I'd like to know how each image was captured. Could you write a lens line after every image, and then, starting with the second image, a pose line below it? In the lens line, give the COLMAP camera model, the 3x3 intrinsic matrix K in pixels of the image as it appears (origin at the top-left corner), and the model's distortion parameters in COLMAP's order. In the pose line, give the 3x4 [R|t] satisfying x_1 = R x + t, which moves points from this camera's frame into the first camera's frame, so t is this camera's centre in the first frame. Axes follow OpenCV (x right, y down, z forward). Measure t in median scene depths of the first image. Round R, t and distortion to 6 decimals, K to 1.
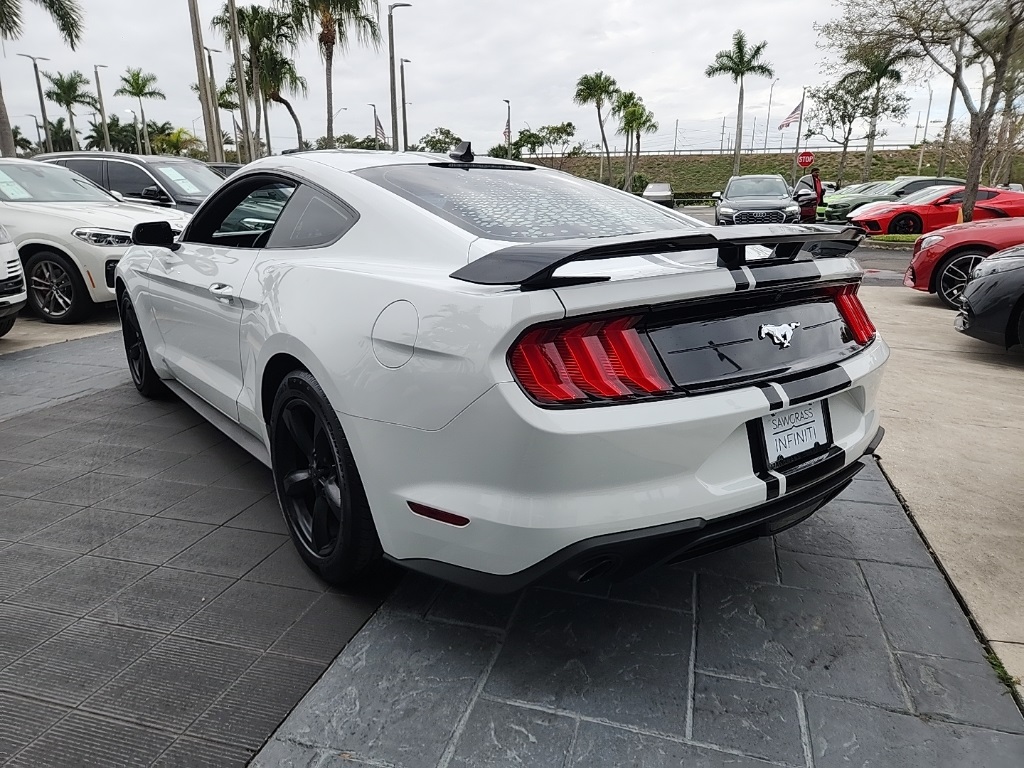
lens RADIAL K [[705.2, 0, 494.0], [0, 705.2, 384.4], [0, 0, 1]] dist [0.004766, 0.001173]
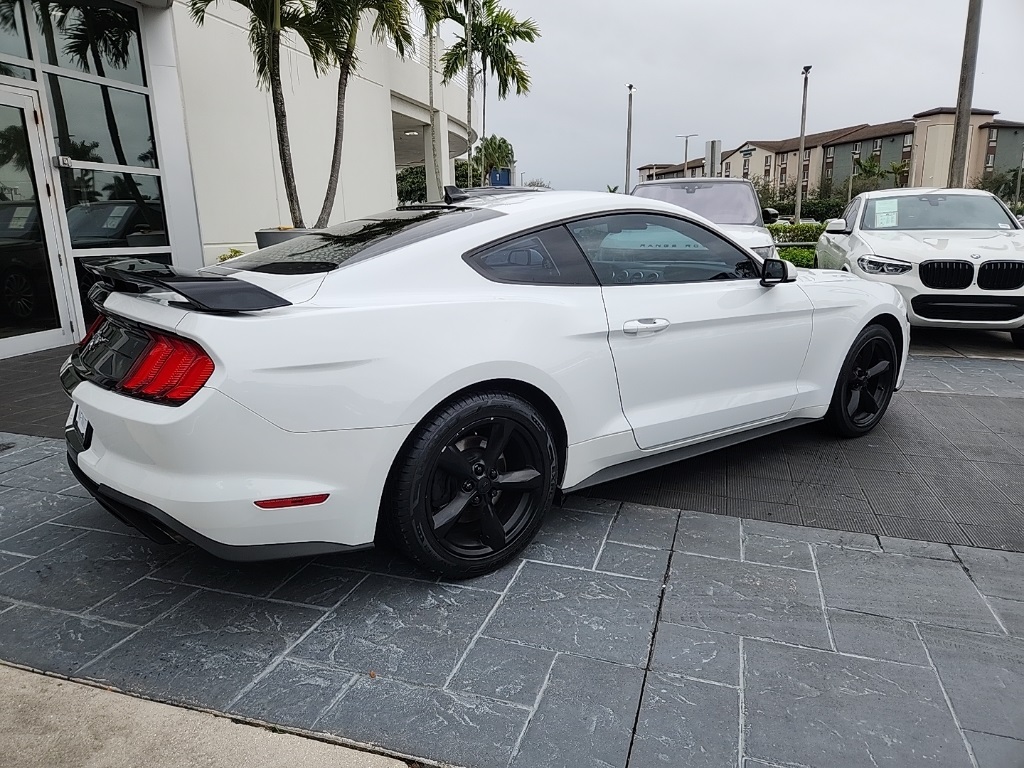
lens RADIAL K [[671.0, 0, 516.5], [0, 671.0, 378.0], [0, 0, 1]] dist [0.071853, -0.056354]
pose [[-0.025645, 0.213817, -0.976537, 0.369636], [-0.246051, 0.945457, 0.213473, -0.105640], [0.968918, 0.245752, 0.028363, 0.391534]]
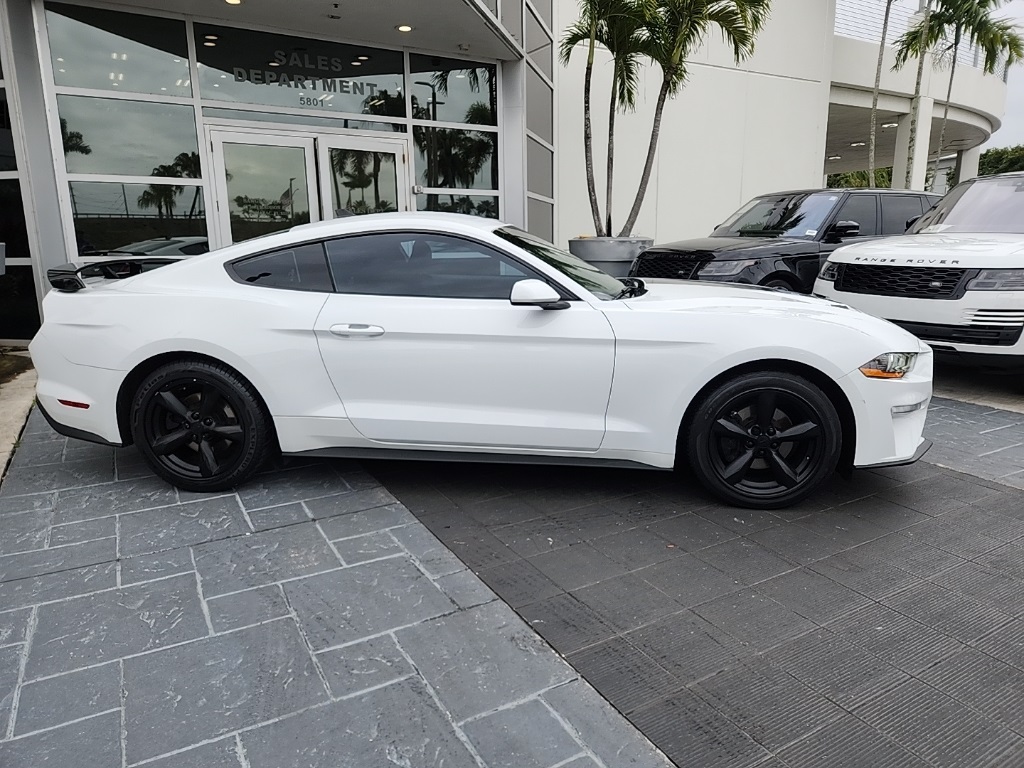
lens RADIAL K [[679.4, 0, 521.9], [0, 679.4, 379.1], [0, 0, 1]] dist [0.067116, -0.054224]
pose [[-0.683978, 0.148663, -0.714194, 0.255827], [-0.185818, 0.911219, 0.367631, -0.209490], [0.705440, 0.384161, -0.595630, 0.764321]]
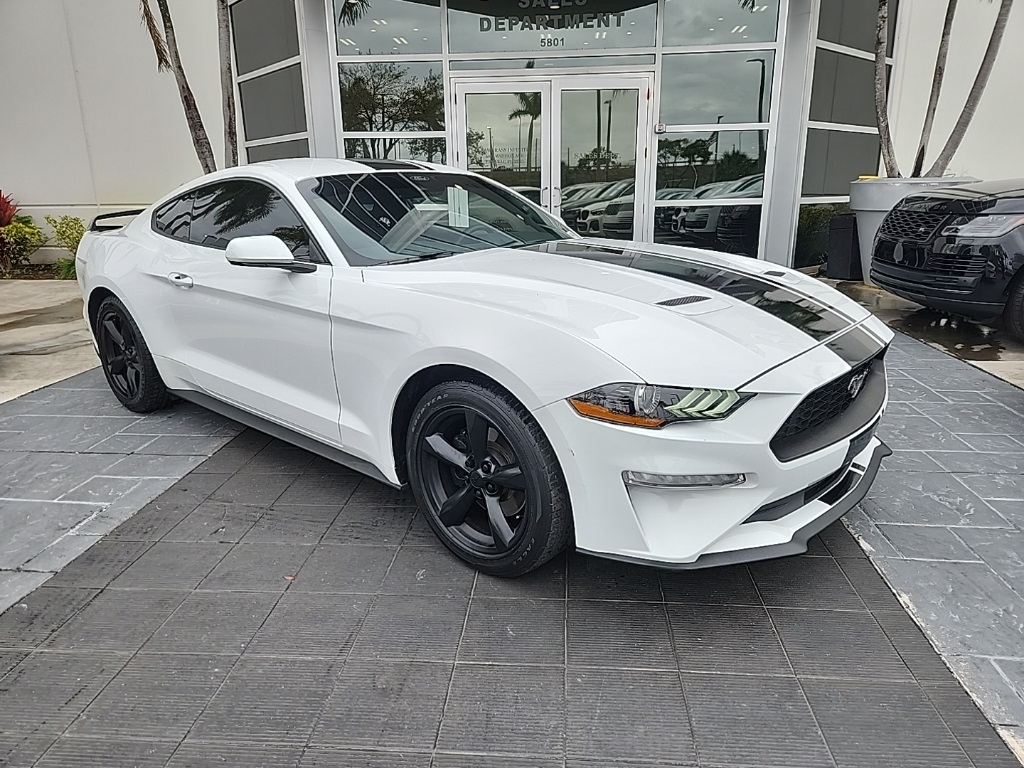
lens RADIAL K [[679.4, 0, 521.9], [0, 679.4, 379.1], [0, 0, 1]] dist [0.067116, -0.054224]
pose [[-0.979340, 0.064019, -0.191817, -0.073782], [-0.042811, 0.861425, 0.506078, -0.234580], [0.197635, 0.503834, -0.840887, 0.856780]]
